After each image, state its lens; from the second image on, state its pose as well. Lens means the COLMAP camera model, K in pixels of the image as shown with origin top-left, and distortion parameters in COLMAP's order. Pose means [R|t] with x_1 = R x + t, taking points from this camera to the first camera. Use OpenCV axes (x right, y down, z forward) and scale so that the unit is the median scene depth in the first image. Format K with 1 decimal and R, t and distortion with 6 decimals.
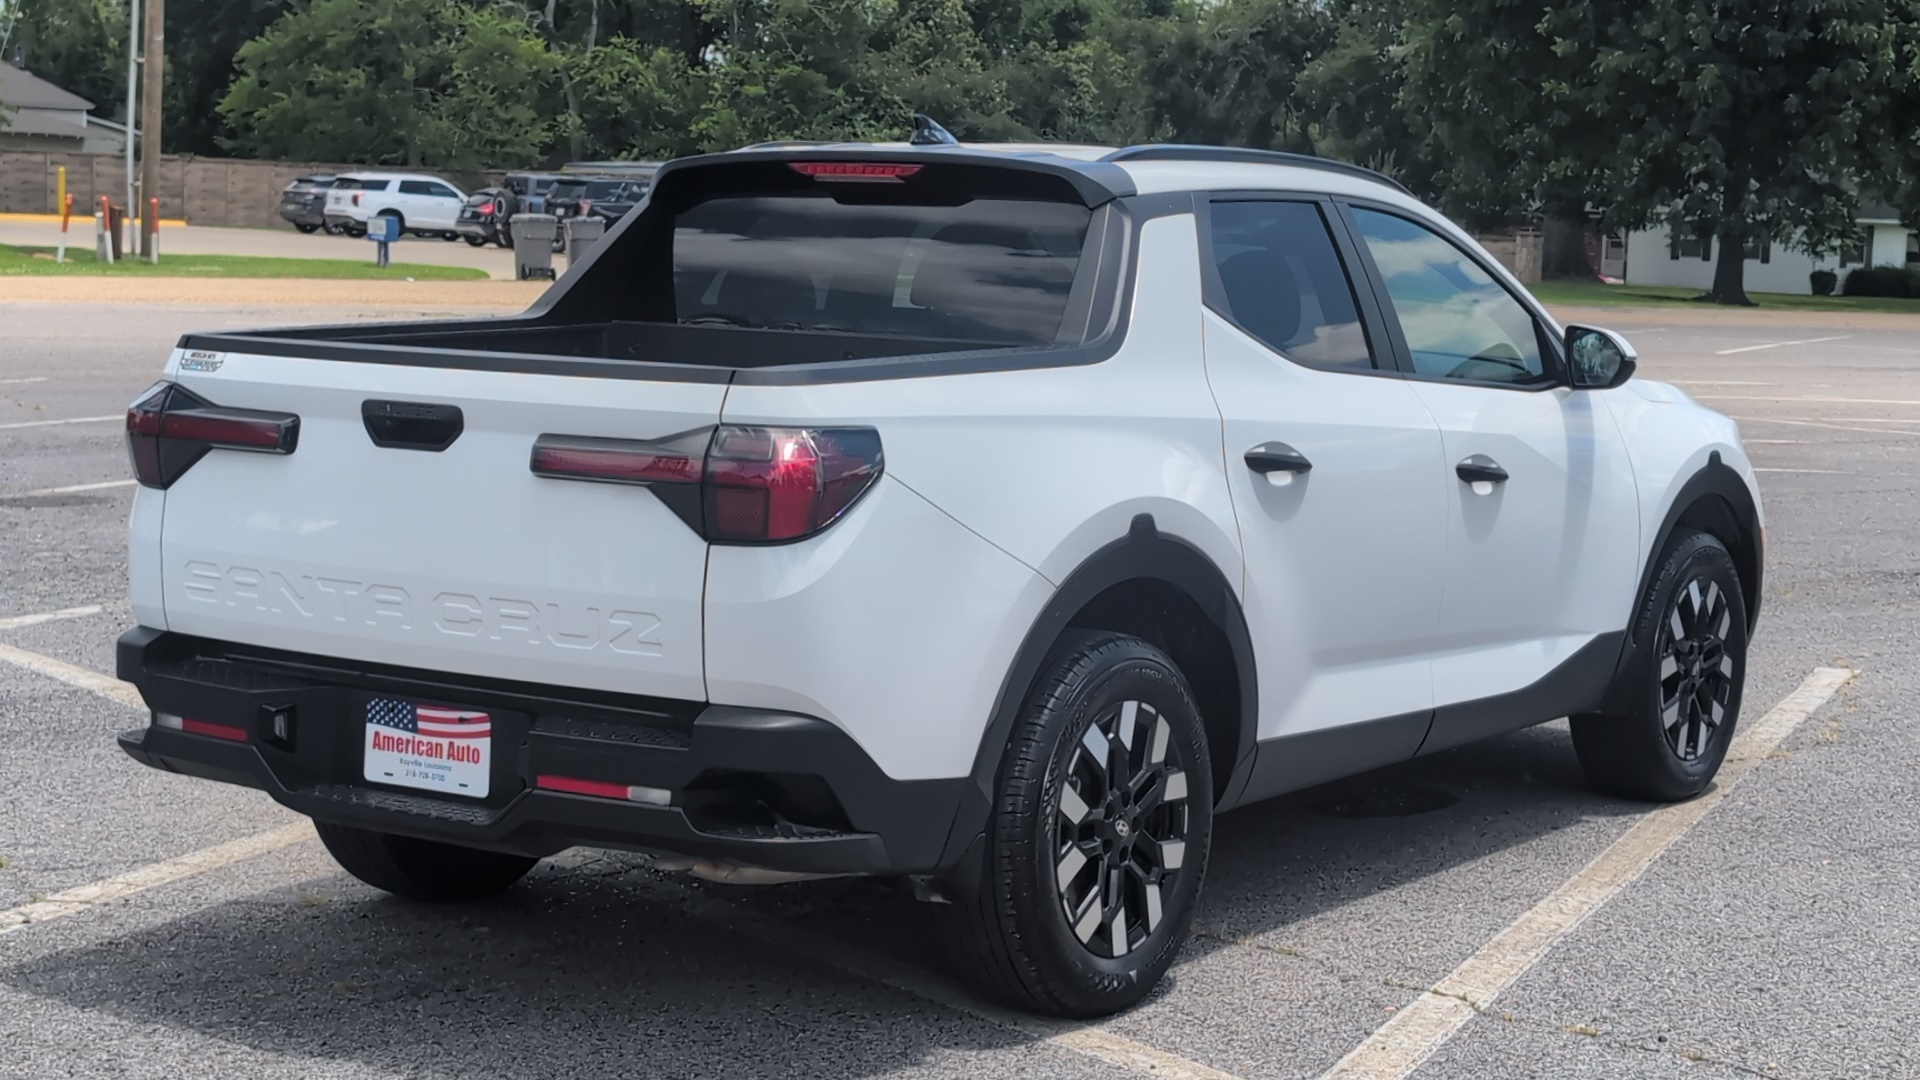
lens RADIAL K [[3296.4, 0, 946.4], [0, 3296.4, 536.6], [0, 0, 1]] dist [0.066919, 0.000000]
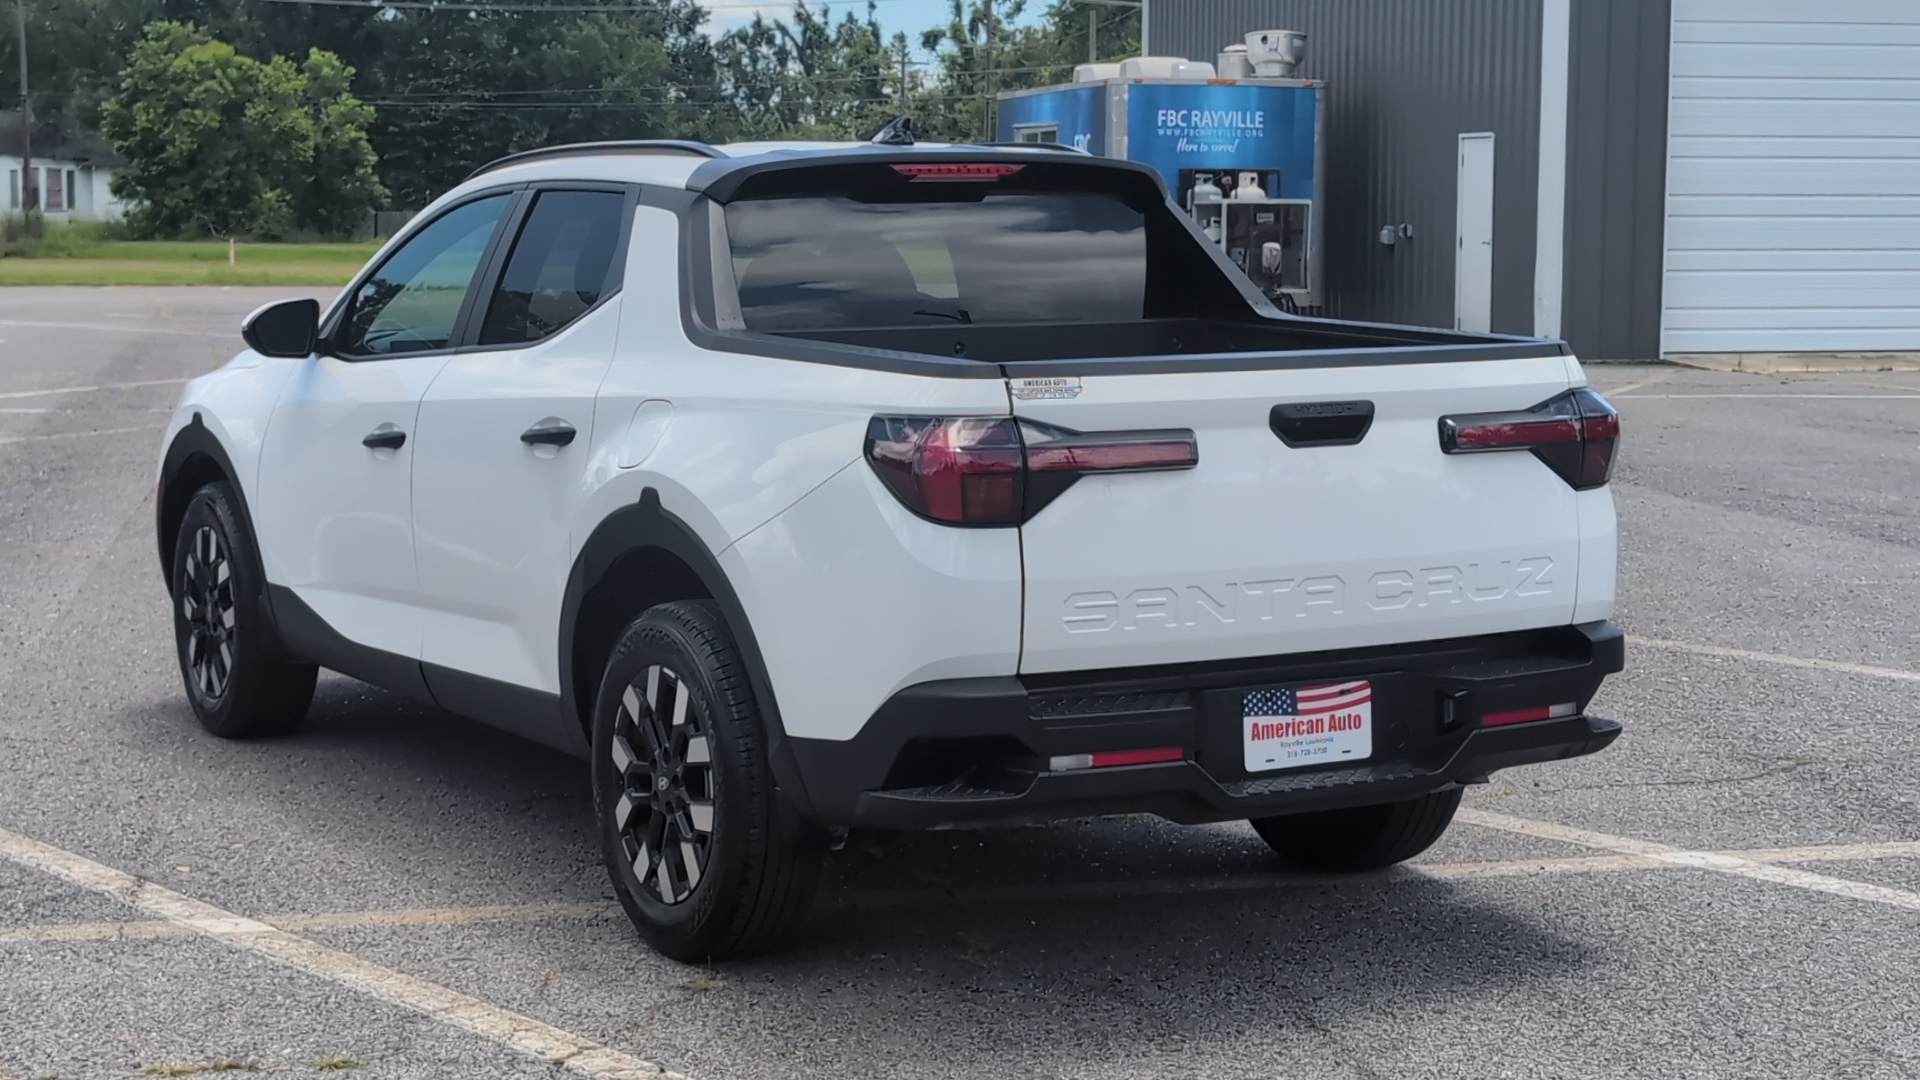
lens RADIAL K [[3296.4, 0, 963.5], [0, 3296.4, 538.3], [0, 0, 1]] dist [0.066919, 0.000000]
pose [[0.436661, -0.123620, 0.891092, -1.137952], [0.104607, 0.990772, 0.086188, -0.098492], [-0.893524, 0.055579, 0.445563, 0.618978]]
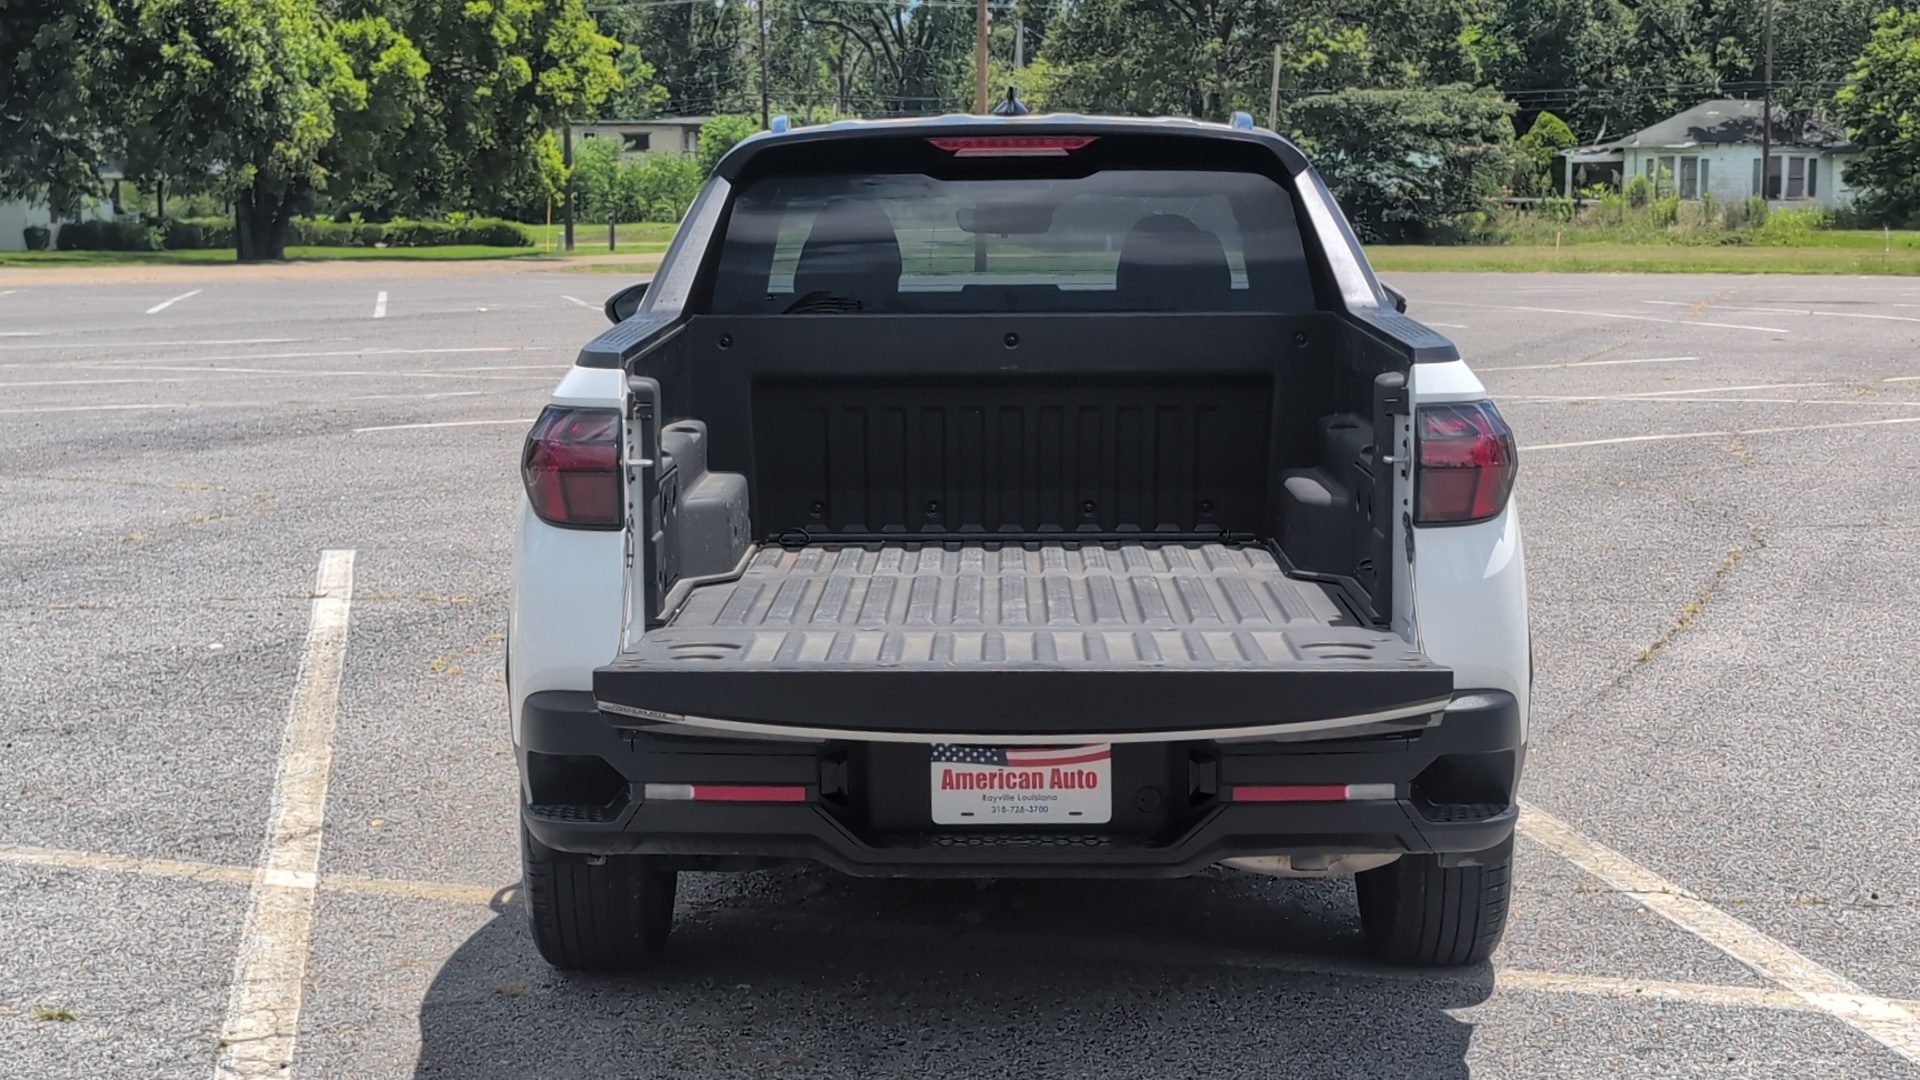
lens RADIAL K [[3296.4, 0, 962.0], [0, 3296.4, 552.9], [0, 0, 1]] dist [0.066919, 0.000000]
pose [[0.837843, -0.091313, 0.538220, -0.659448], [0.081227, 0.995789, 0.042498, -0.039741], [-0.539835, 0.008111, 0.841732, 0.228433]]
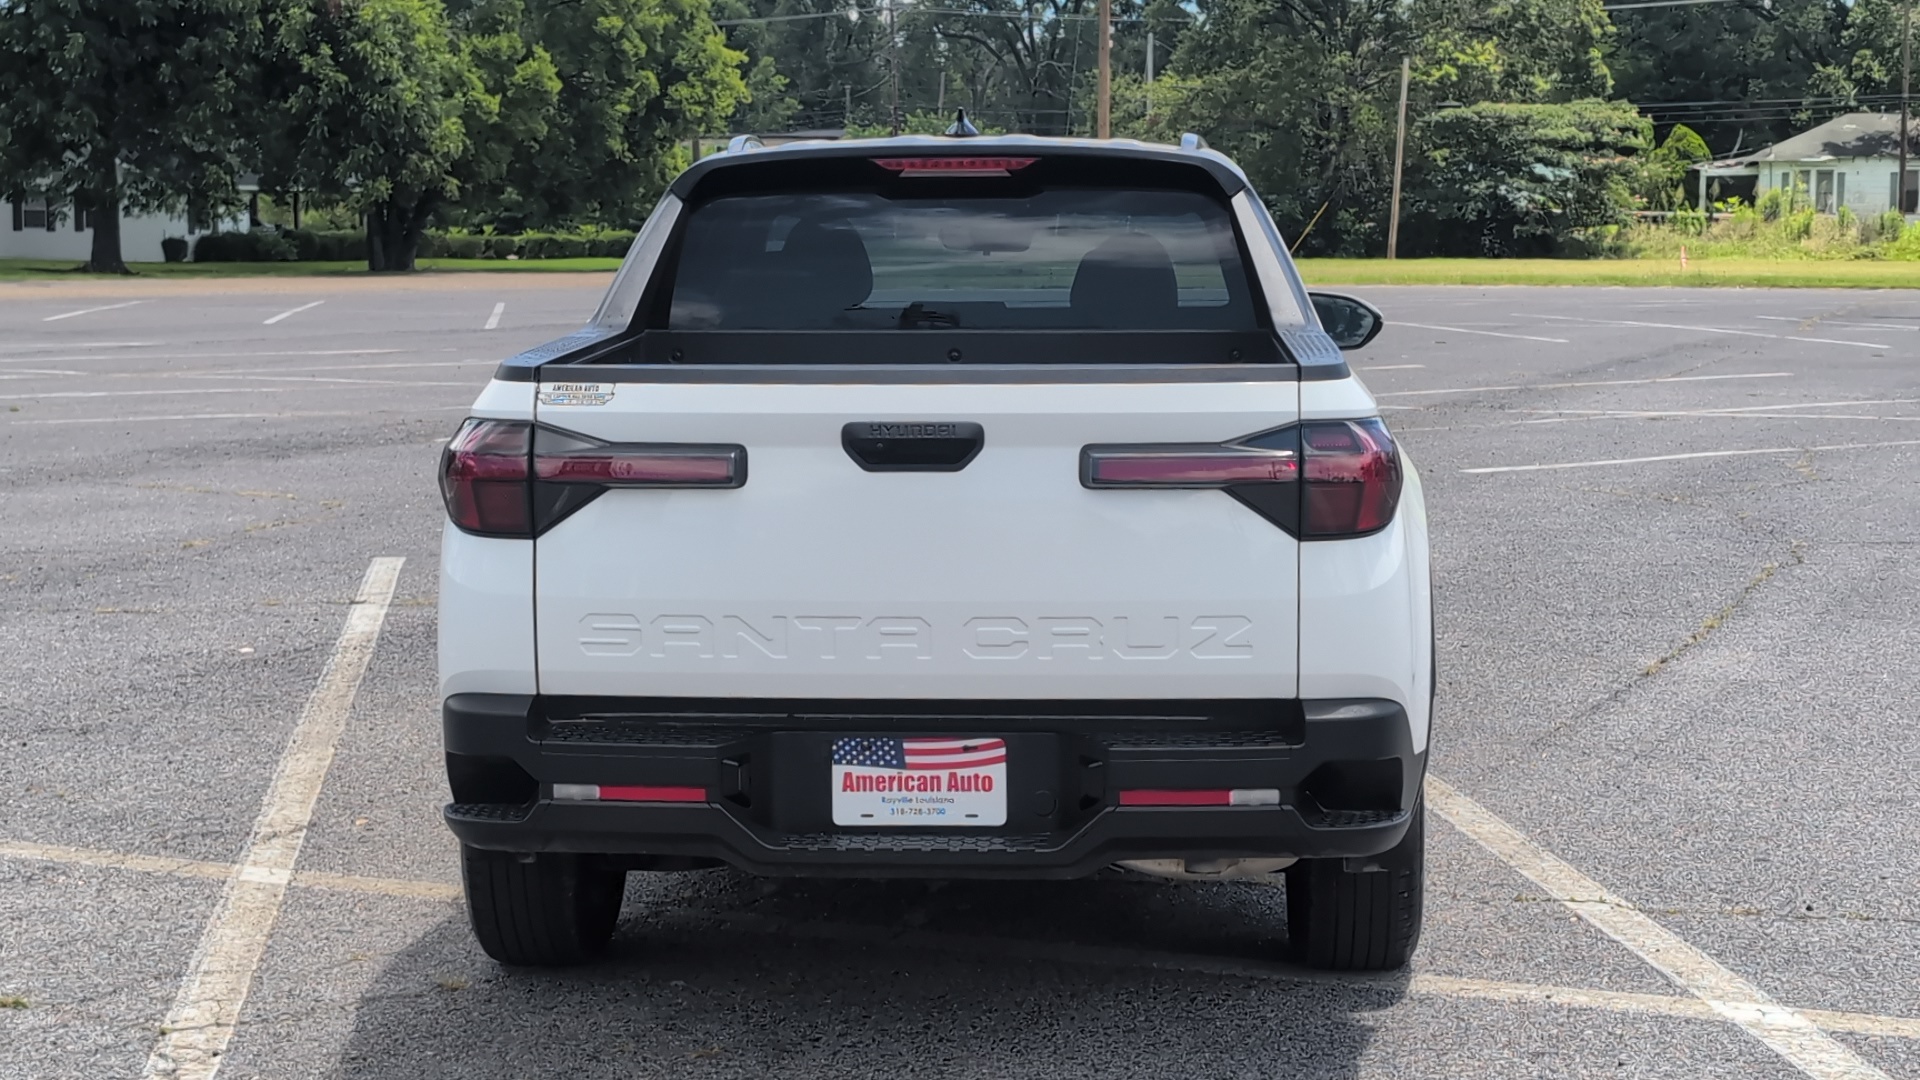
lens RADIAL K [[3296.4, 0, 964.8], [0, 3296.4, 525.8], [0, 0, 1]] dist [0.066919, 0.000000]
pose [[0.859741, -0.079973, 0.504430, -0.616975], [0.076561, 0.996685, 0.027526, -0.034982], [-0.504959, 0.014955, 0.863014, 0.169142]]
